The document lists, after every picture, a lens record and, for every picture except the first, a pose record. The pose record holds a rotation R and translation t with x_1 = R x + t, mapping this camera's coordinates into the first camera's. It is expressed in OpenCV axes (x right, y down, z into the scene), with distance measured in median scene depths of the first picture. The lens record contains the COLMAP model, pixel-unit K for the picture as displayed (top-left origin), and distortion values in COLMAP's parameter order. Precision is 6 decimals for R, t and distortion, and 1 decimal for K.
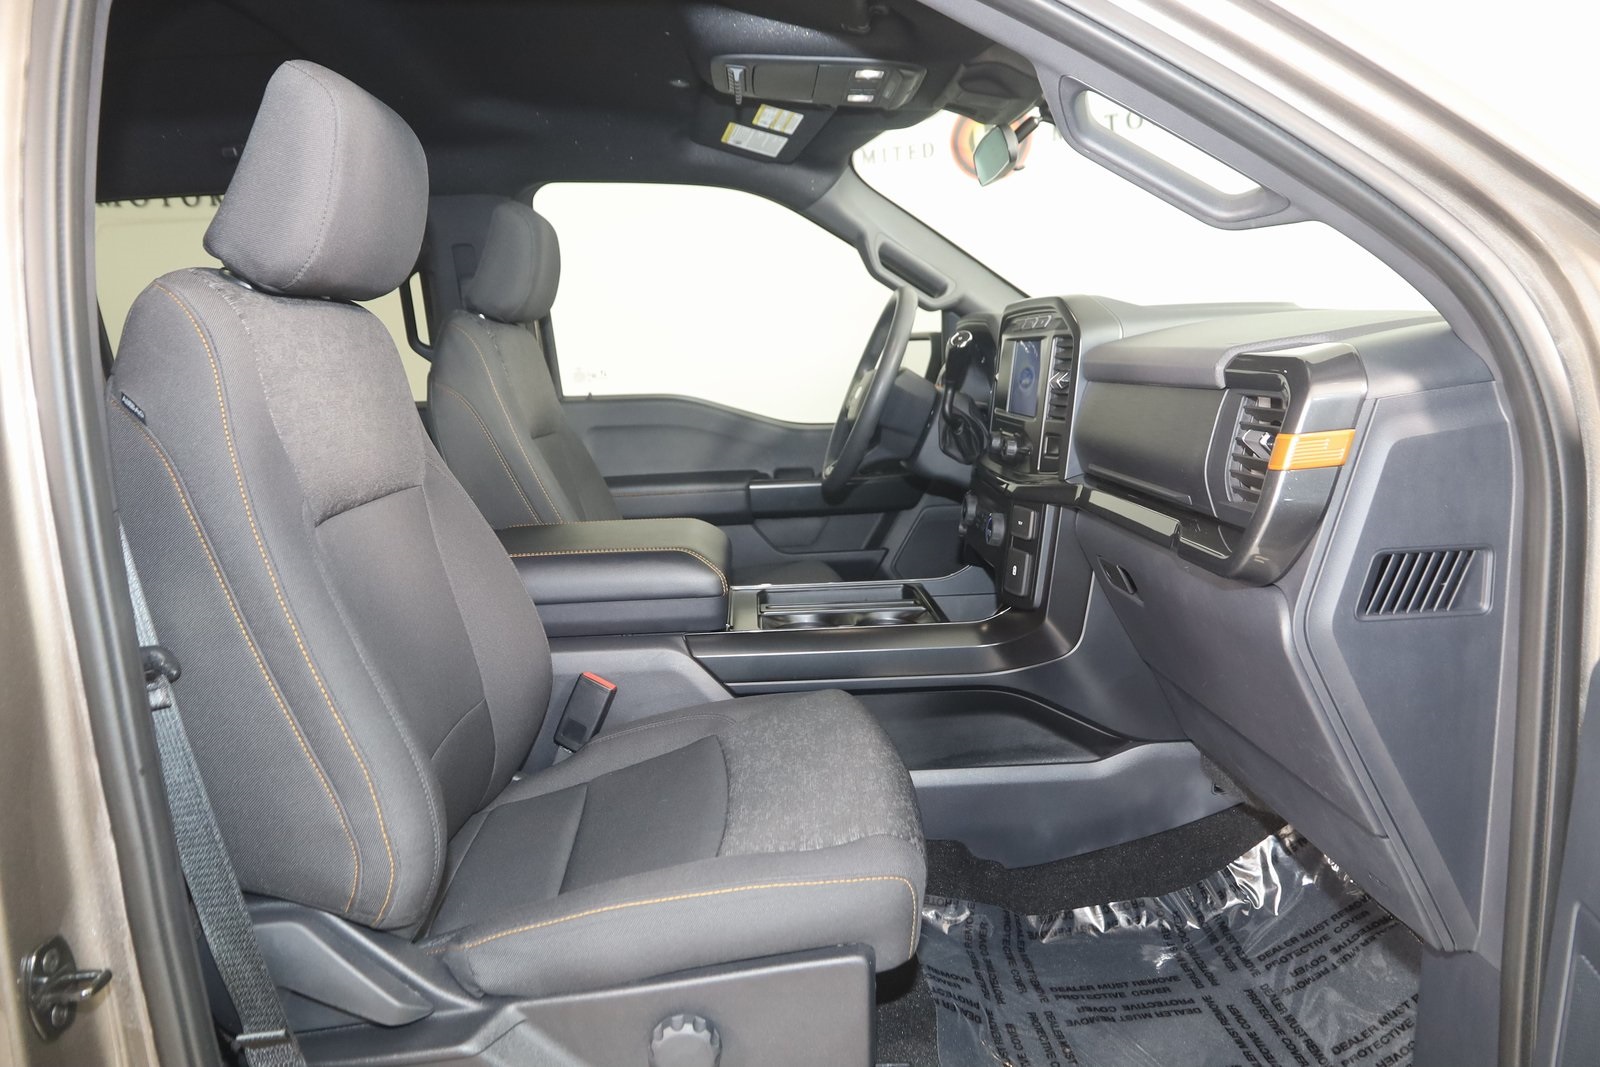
lens RADIAL K [[1090.7, 0, 796.4], [0, 1090.7, 517.3], [0, 0, 1]] dist [-0.110502, 0.085618]
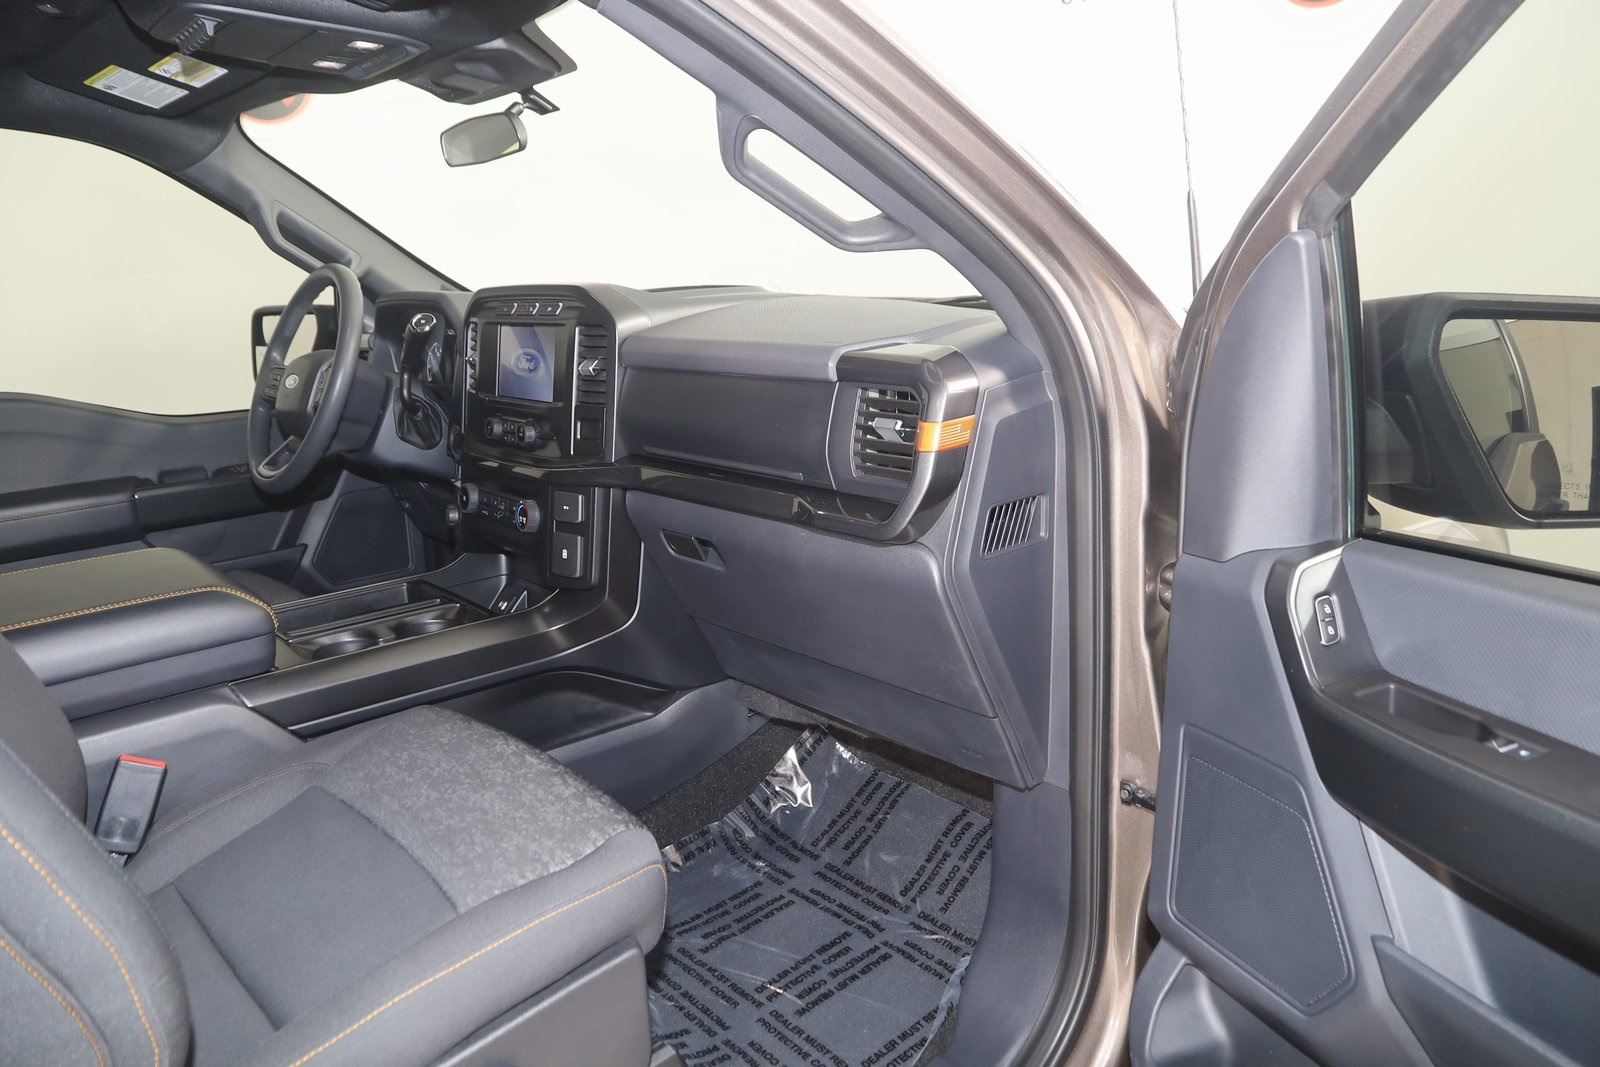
lens RADIAL K [[1090.7, 0, 796.4], [0, 1090.7, 517.3], [0, 0, 1]] dist [-0.110502, 0.085618]
pose [[0.779758, -0.131934, 0.612022, -0.262551], [0.101107, 0.991249, 0.084868, -0.052385], [-0.617863, -0.004297, 0.786274, 0.054371]]
